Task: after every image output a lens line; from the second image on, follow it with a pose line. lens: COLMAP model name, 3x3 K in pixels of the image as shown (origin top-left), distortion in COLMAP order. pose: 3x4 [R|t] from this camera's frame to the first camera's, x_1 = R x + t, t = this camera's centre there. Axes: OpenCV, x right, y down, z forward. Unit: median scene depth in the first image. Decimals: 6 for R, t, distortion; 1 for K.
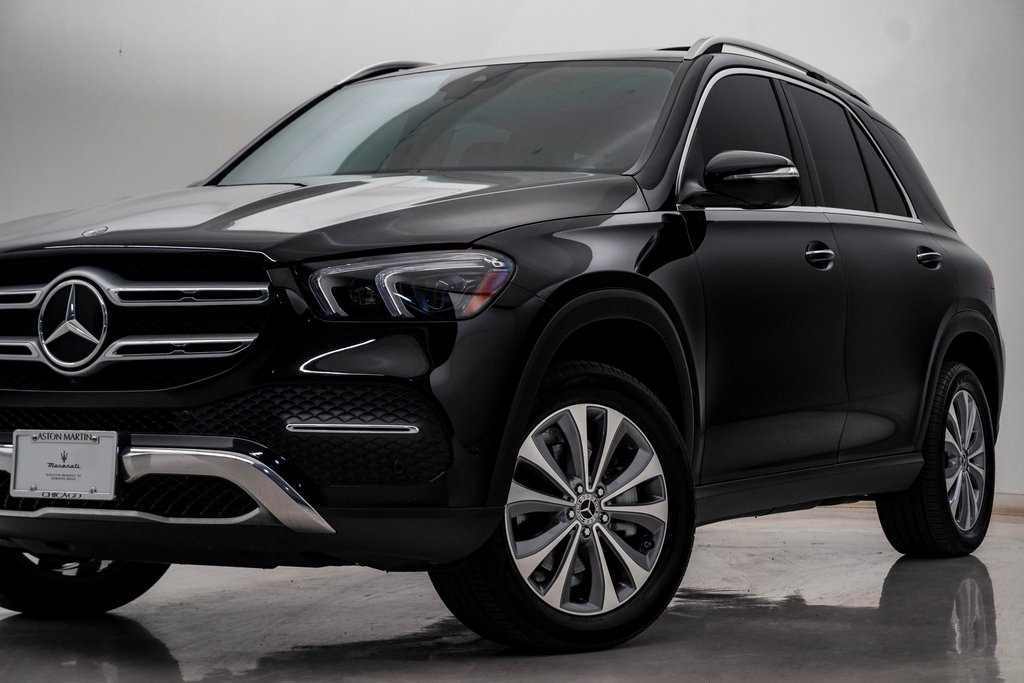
lens RADIAL K [[2200.4, 0, 516.8], [0, 2200.4, 337.3], [0, 0, 1]] dist [-0.018759, 0.000000]
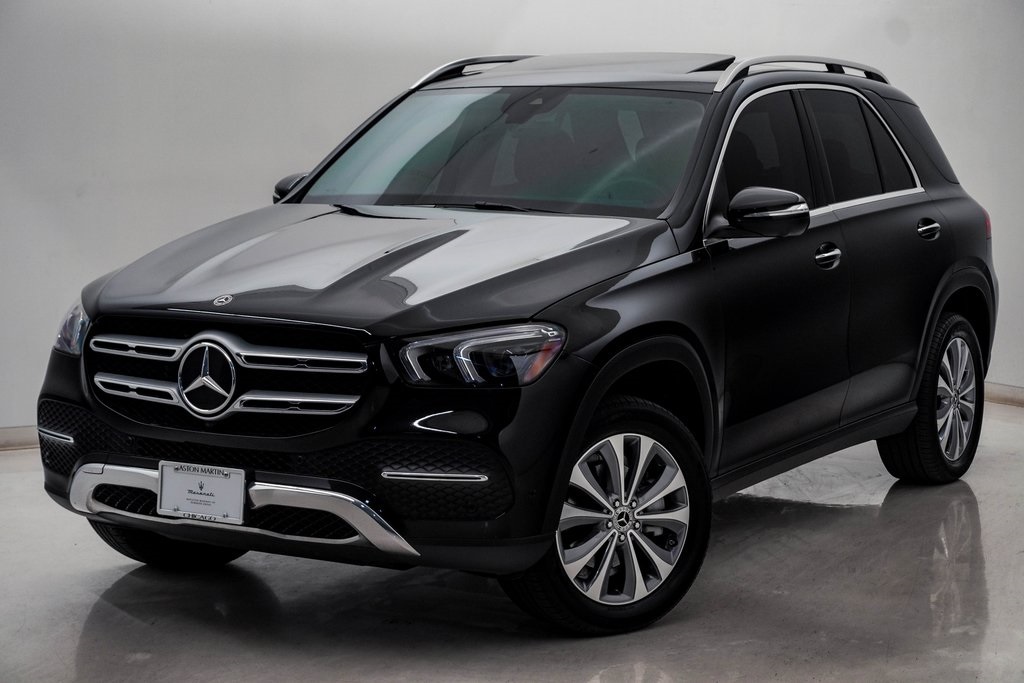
lens RADIAL K [[2200.4, 0, 511.3], [0, 2200.4, 349.2], [0, 0, 1]] dist [-0.018759, 0.000000]
pose [[0.999689, 0.013261, -0.021102, -0.005718], [-0.010384, 0.991324, 0.131028, -0.183533], [0.022656, -0.130768, 0.991154, -0.212309]]
